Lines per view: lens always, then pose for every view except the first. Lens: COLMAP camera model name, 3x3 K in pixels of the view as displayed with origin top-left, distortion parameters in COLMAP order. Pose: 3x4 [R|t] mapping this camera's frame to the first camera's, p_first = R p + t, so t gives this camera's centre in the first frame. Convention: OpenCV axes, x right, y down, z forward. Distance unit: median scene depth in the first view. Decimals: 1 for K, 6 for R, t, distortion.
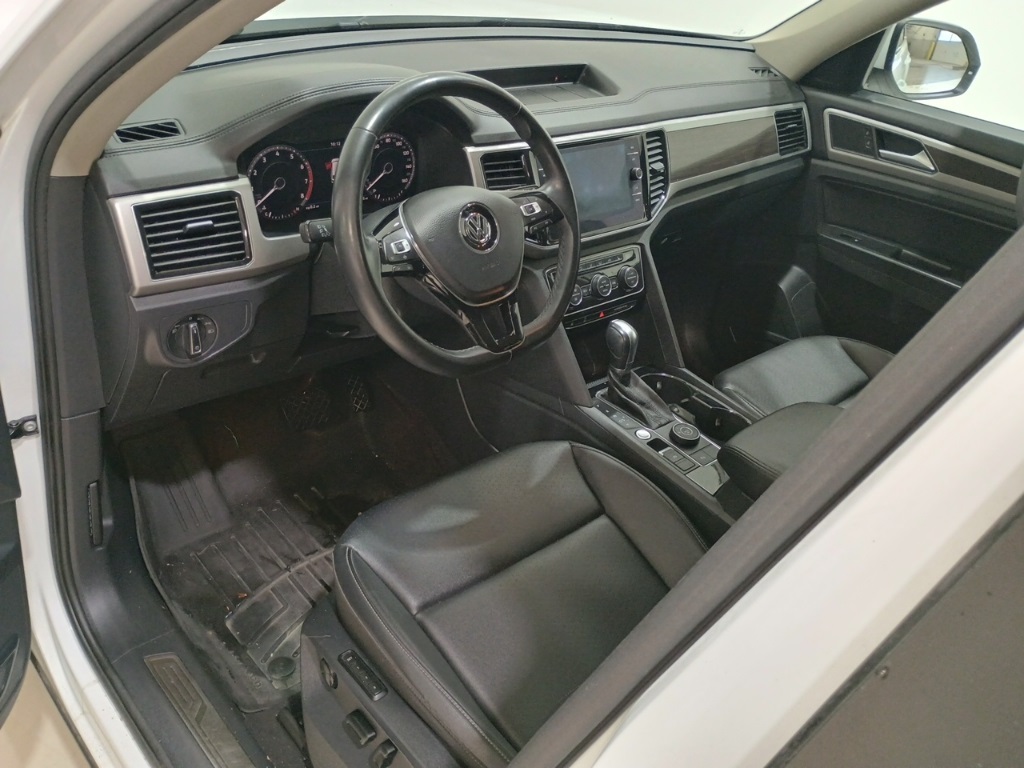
lens RADIAL K [[871.1, 0, 510.9], [0, 871.1, 400.0], [0, 0, 1]] dist [0.035731, -0.004430]
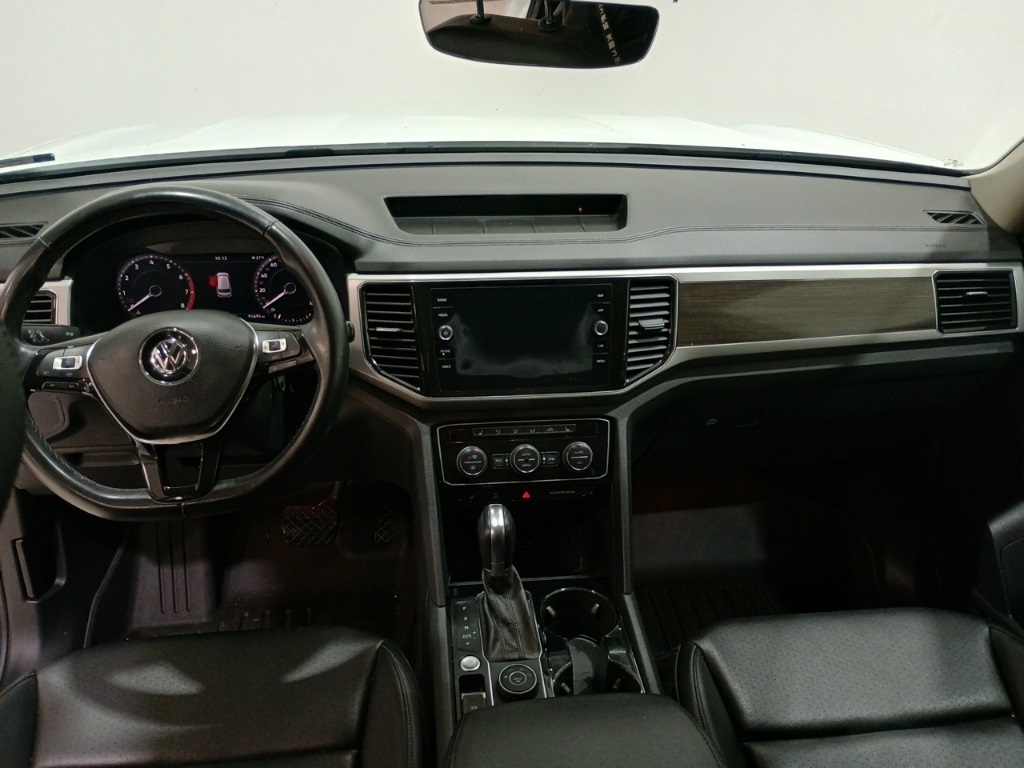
lens RADIAL K [[876.0, 0, 512.0], [0, 876.0, 384.0], [0, 0, 1]] dist [0.030391, 0.003836]
pose [[0.816189, 0.151993, -0.557434, 0.585164], [-0.239231, 0.967094, -0.086587, -0.140079], [0.525931, 0.204027, 0.825694, 0.365513]]
